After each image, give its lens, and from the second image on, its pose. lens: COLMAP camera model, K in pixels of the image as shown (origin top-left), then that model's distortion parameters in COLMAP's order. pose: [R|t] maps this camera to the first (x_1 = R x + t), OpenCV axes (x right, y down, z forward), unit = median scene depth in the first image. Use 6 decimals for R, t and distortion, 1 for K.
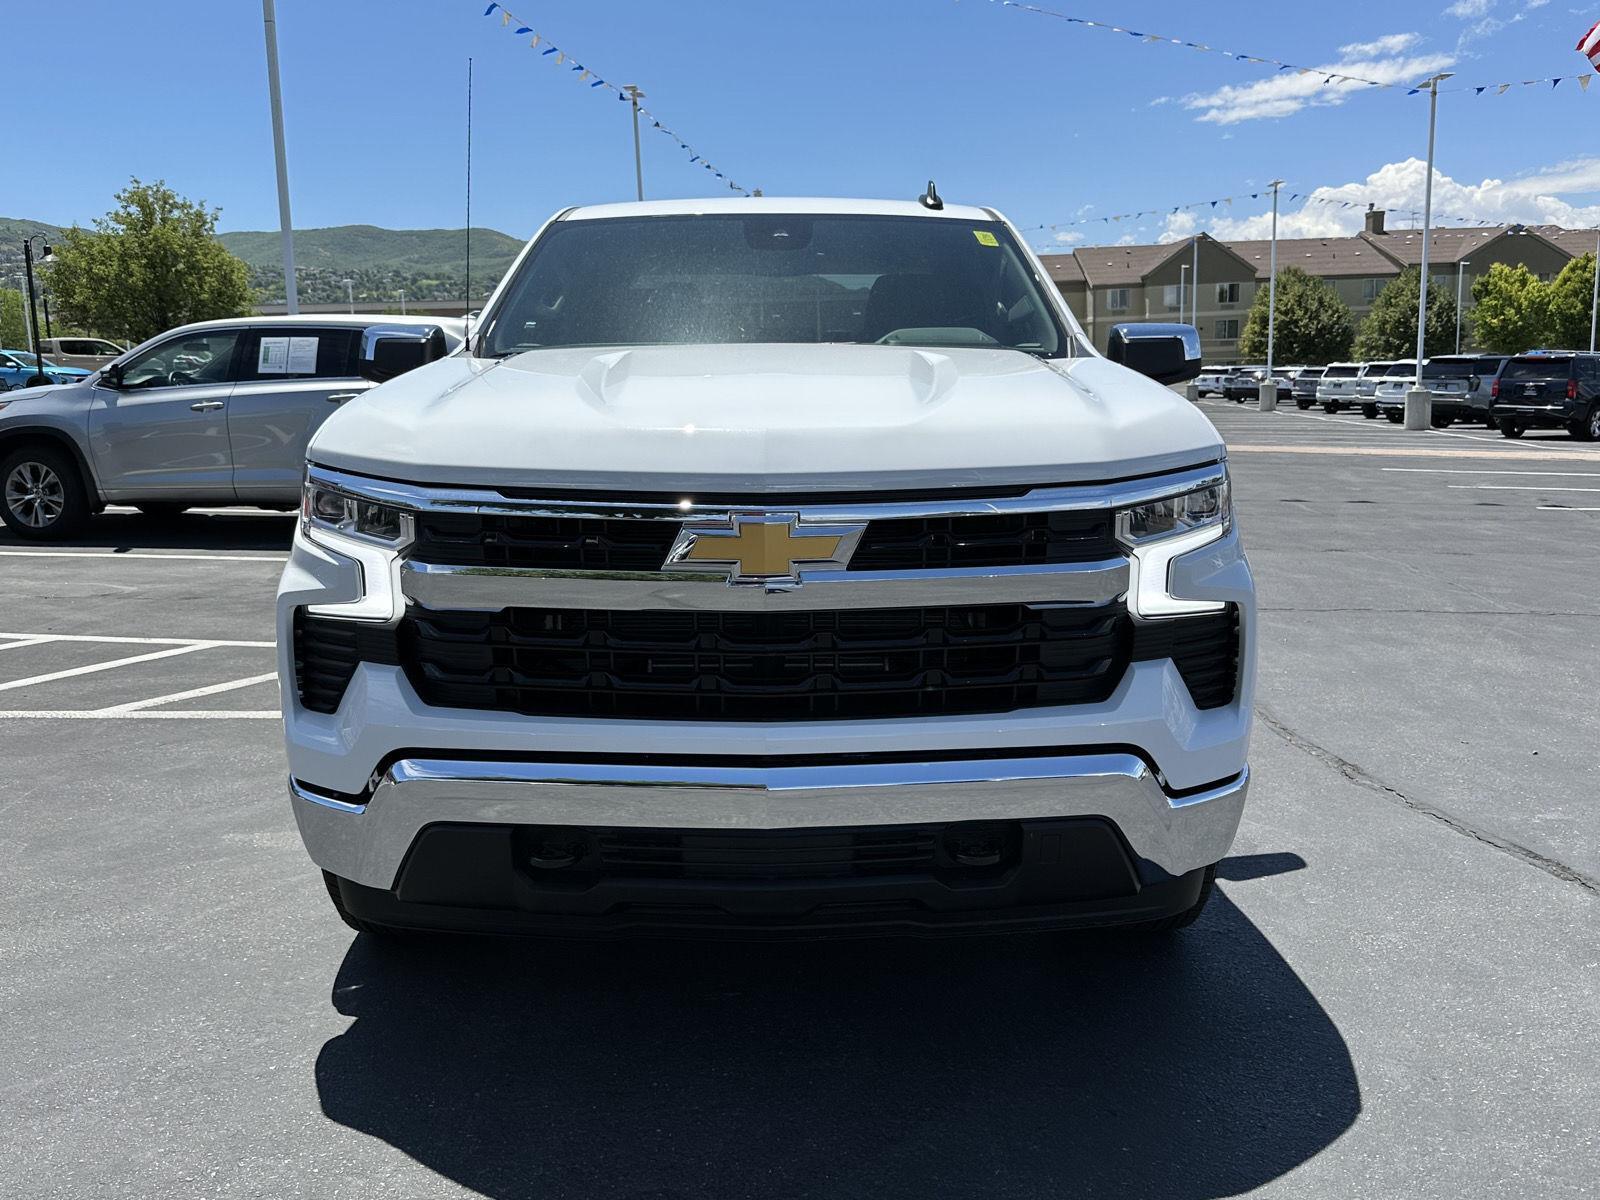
lens RADIAL K [[1361.9, 0, 795.9], [0, 1361.9, 596.4], [0, 0, 1]] dist [0.081917, -0.151956]
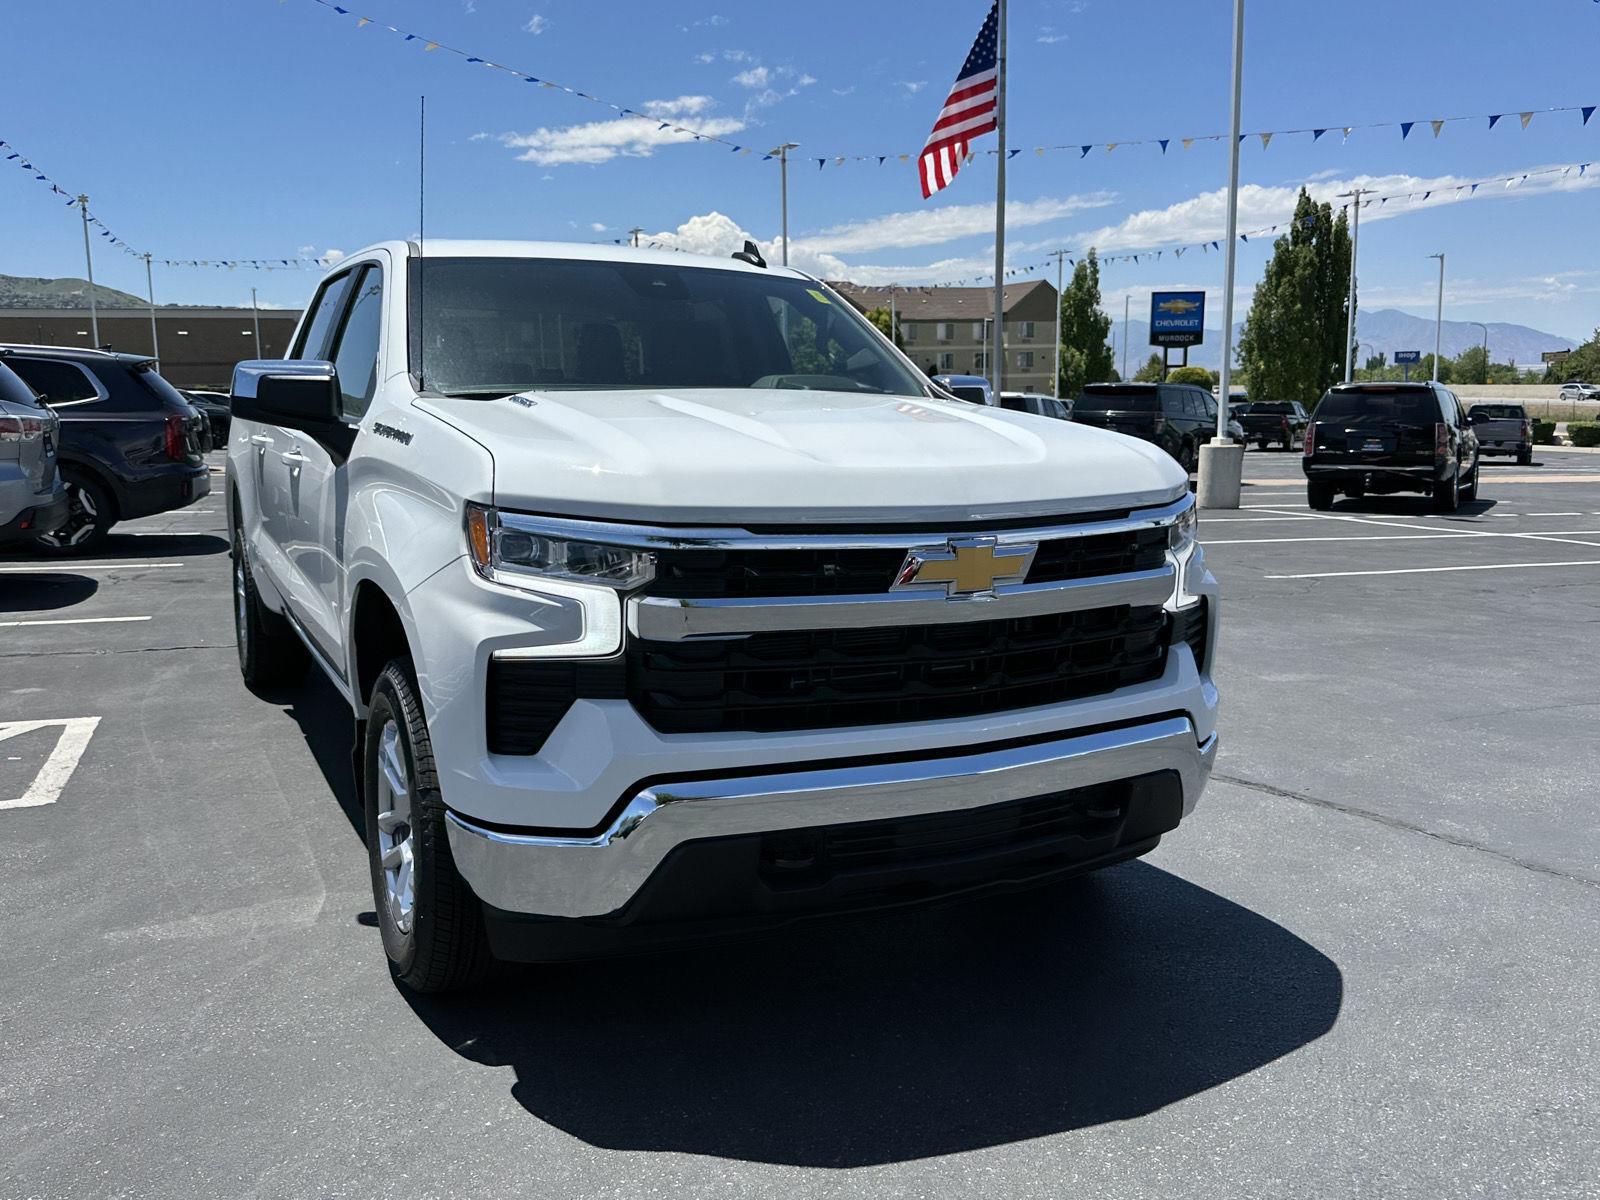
lens RADIAL K [[1348.4, 0, 804.7], [0, 1348.4, 607.0], [0, 0, 1]] dist [0.153385, -0.325137]
pose [[0.890986, -0.058360, 0.450264, -0.540941], [0.064504, 0.997916, 0.001702, -0.010481], [-0.449425, 0.027527, 0.892894, 0.018409]]
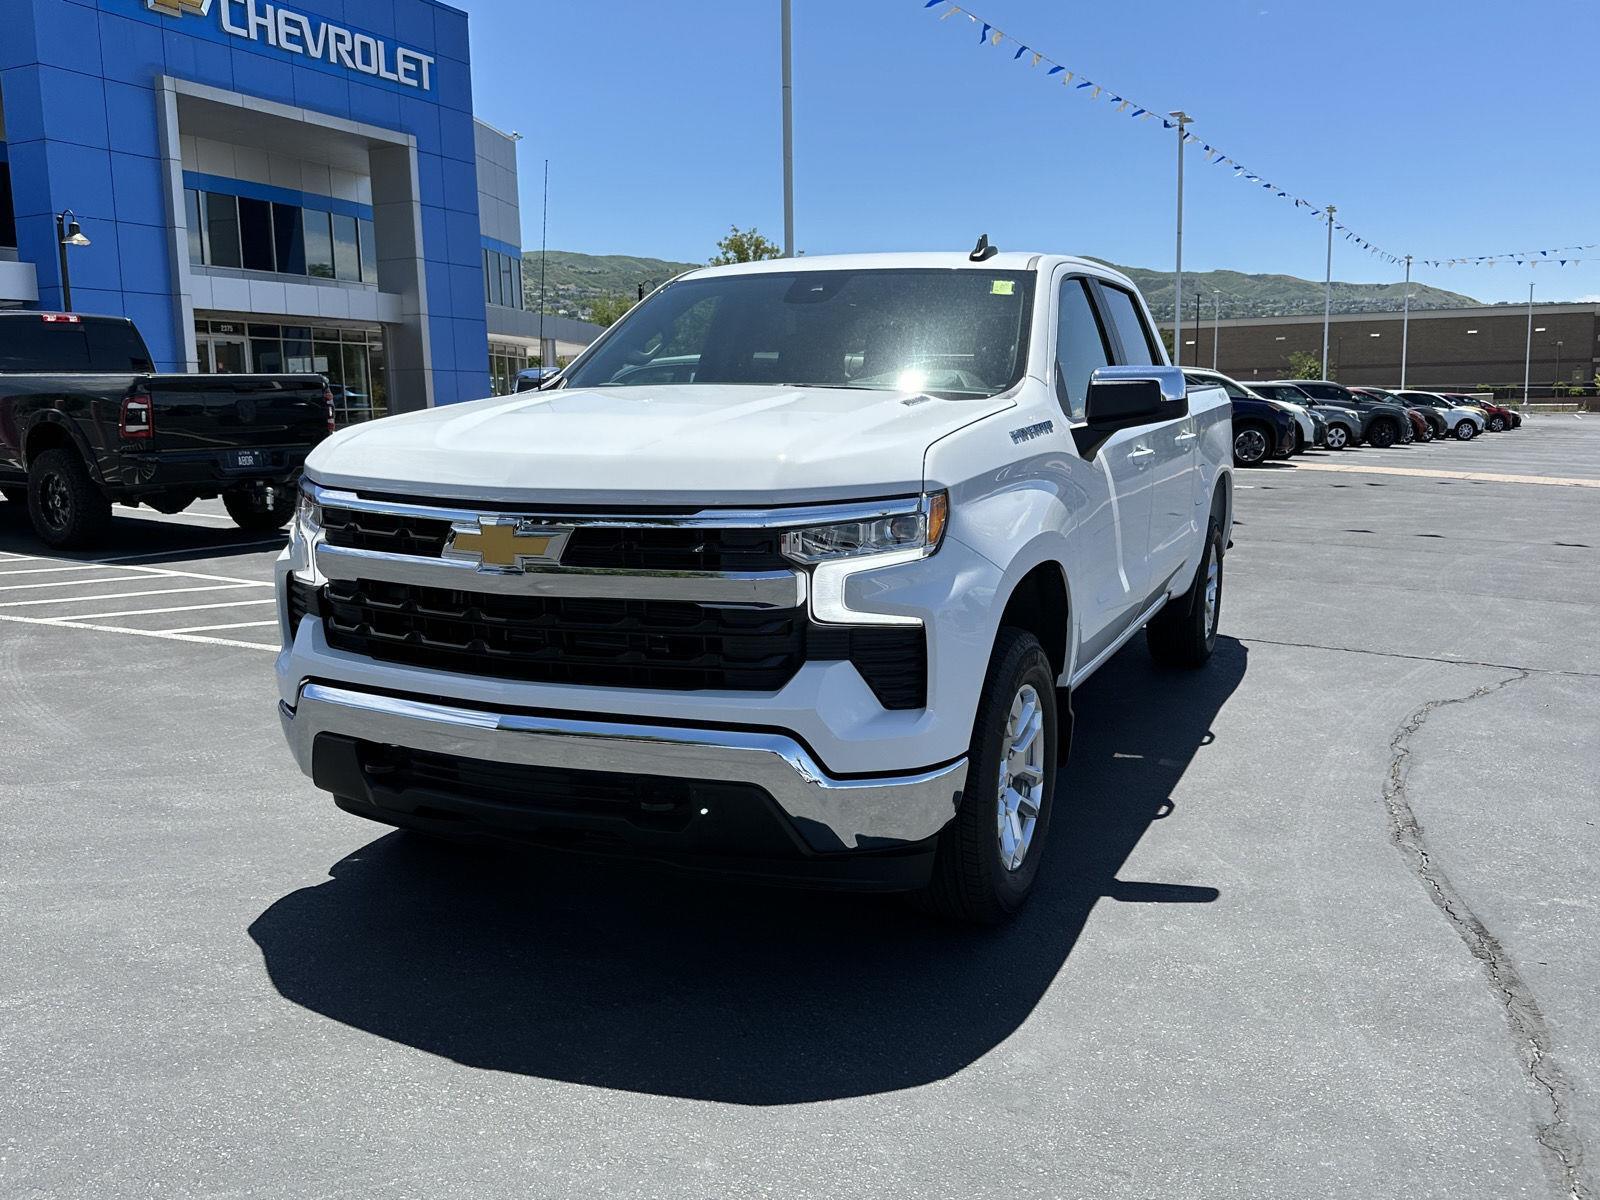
lens RADIAL K [[1347.4, 0, 806.9], [0, 1347.4, 599.8], [0, 0, 1]] dist [0.140623, -0.274052]
pose [[0.914398, 0.069190, -0.398859, 0.612088], [-0.075055, 0.997179, 0.000914, -0.004551], [0.397797, 0.029101, 0.917012, -0.059799]]
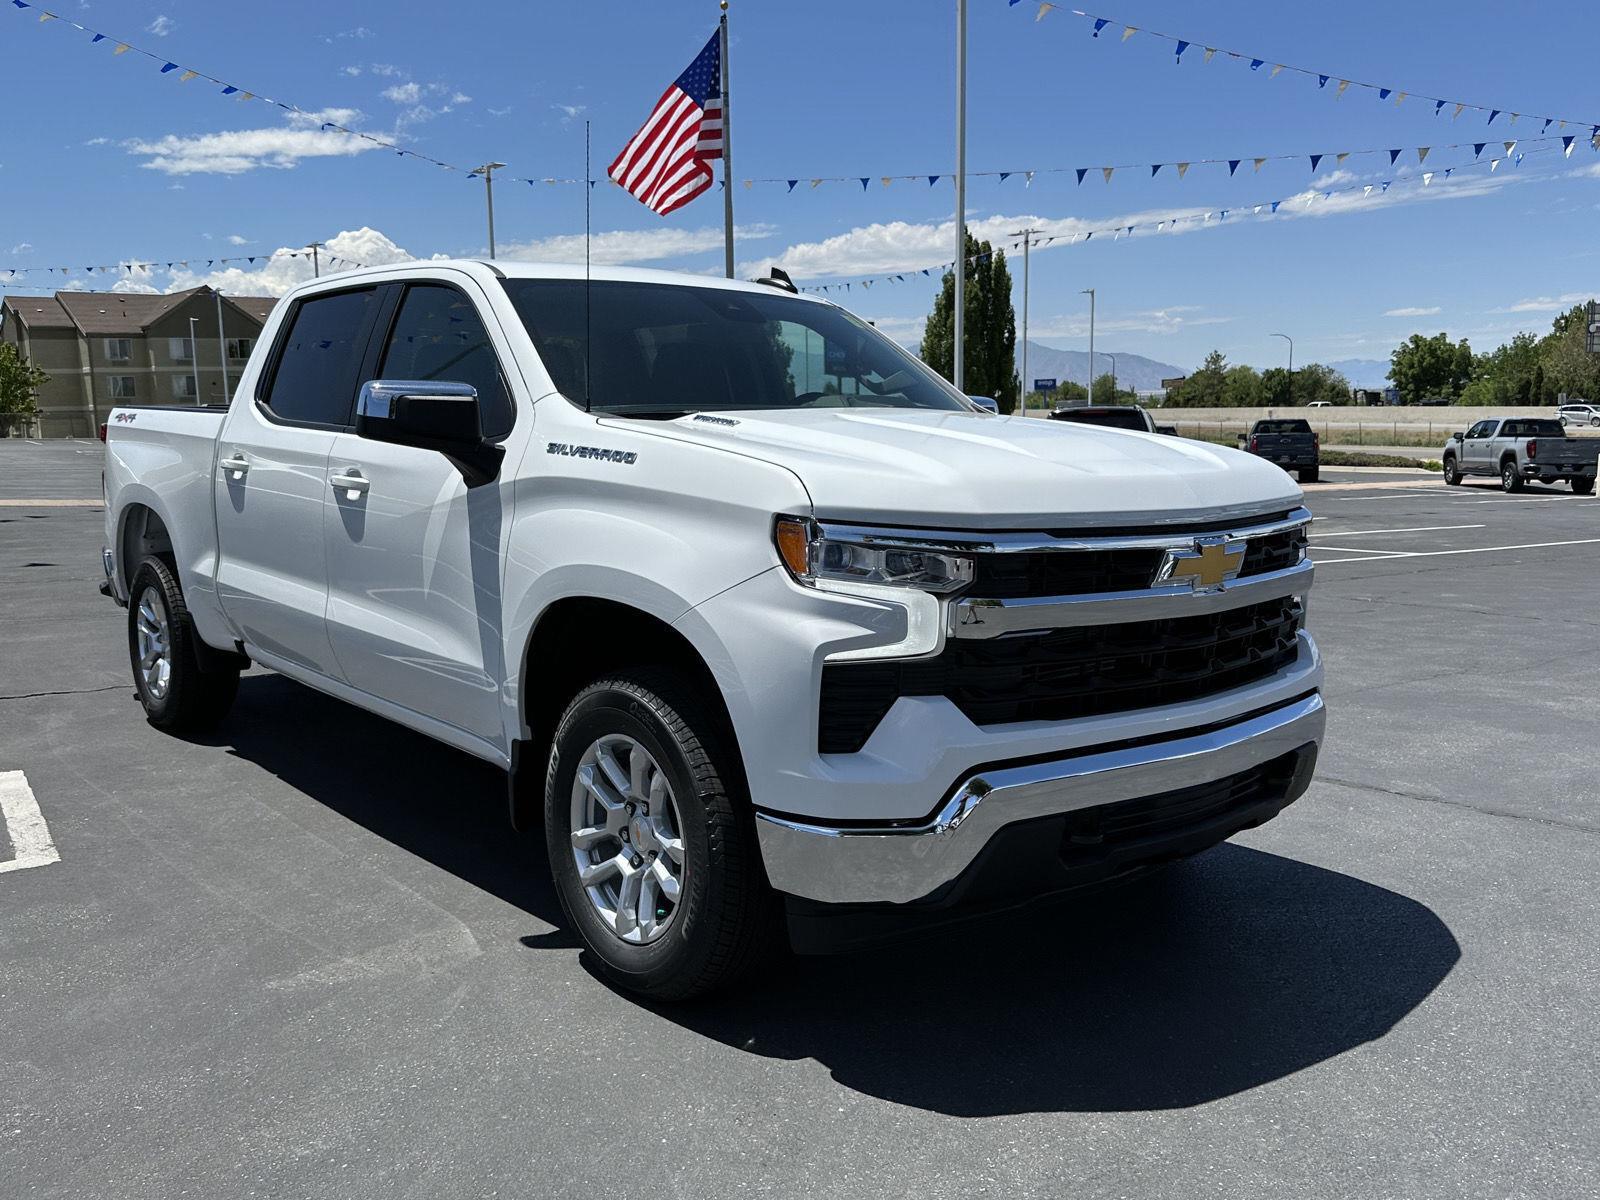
lens RADIAL K [[1347.4, 0, 806.9], [0, 1347.4, 599.8], [0, 0, 1]] dist [0.140623, -0.274052]
pose [[0.758447, -0.077012, 0.647168, -0.931203], [0.101381, 0.994848, -0.000427, -0.032198], [-0.643801, 0.065934, 0.762347, 0.200927]]
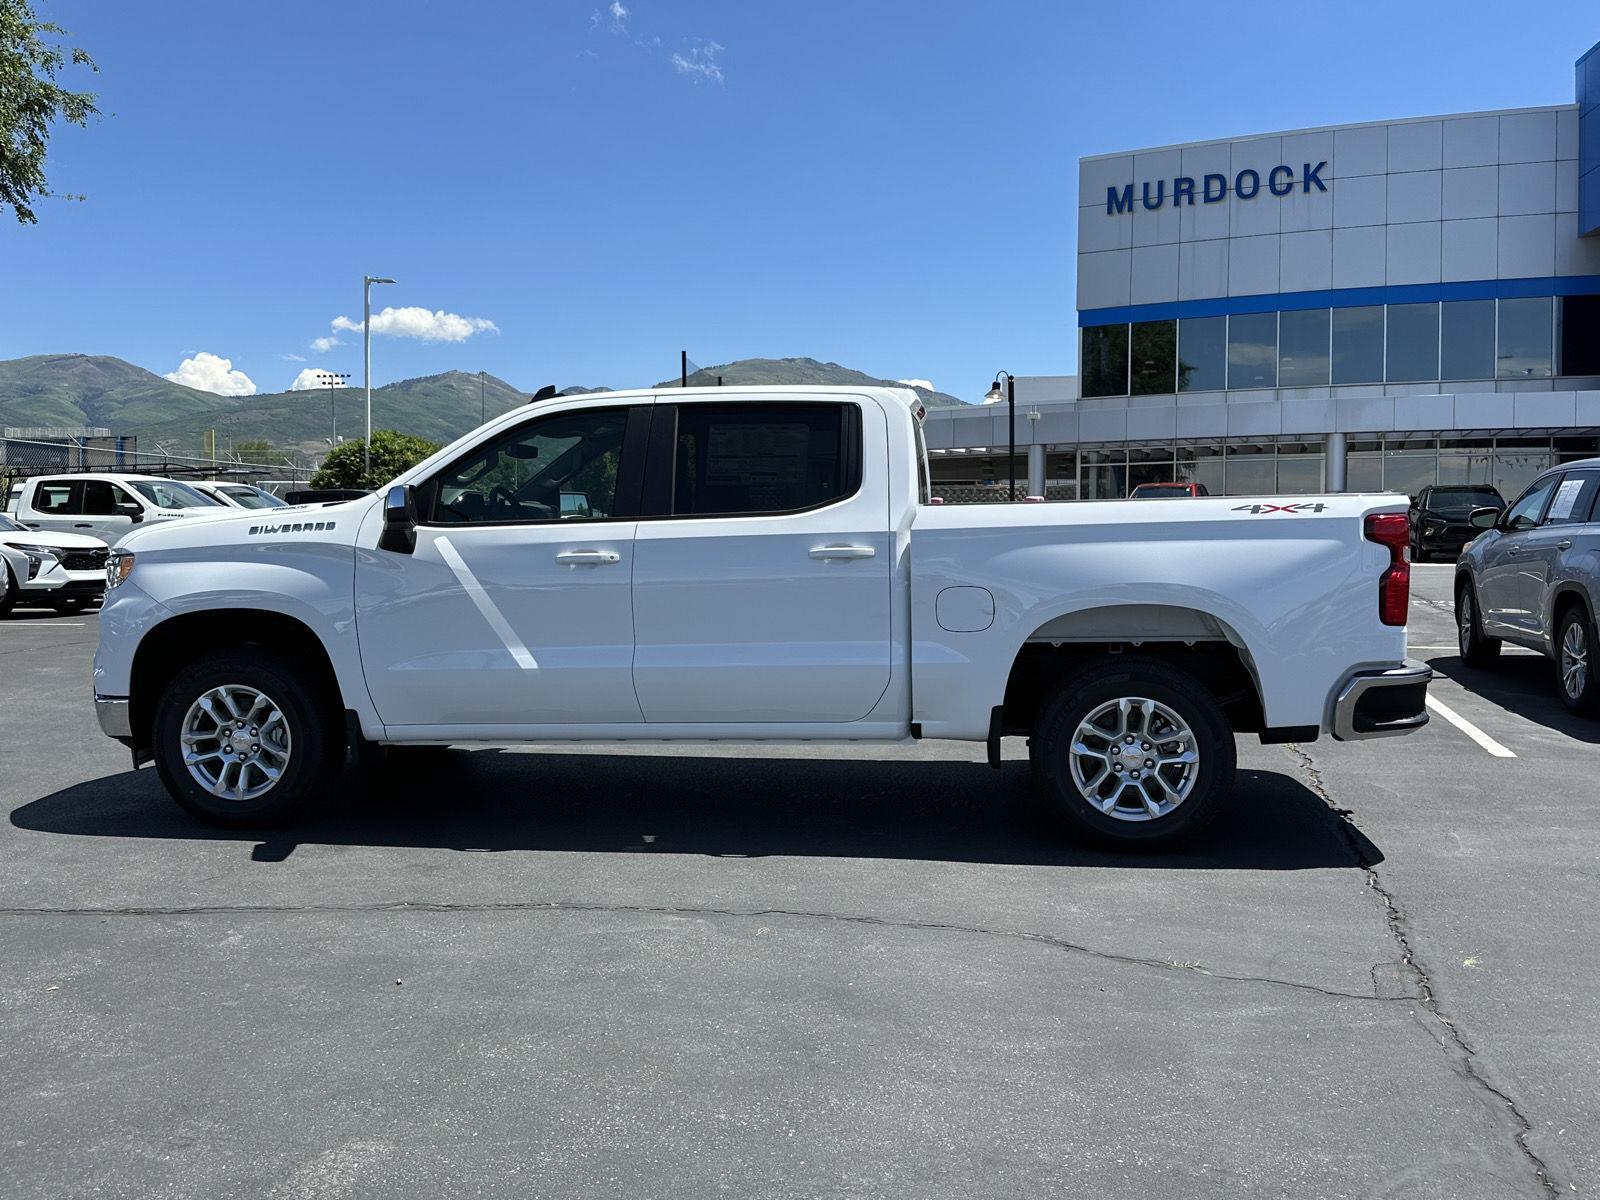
lens RADIAL K [[1310.6, 0, 800.0], [0, 1310.6, 600.0], [0, 0, 1]] dist [0.120530, -0.188463]
pose [[-0.124824, 0.070950, -0.989639, 2.077388], [-0.164024, 0.982240, 0.091108, -0.363045], [0.978527, 0.173697, -0.110969, 2.096631]]
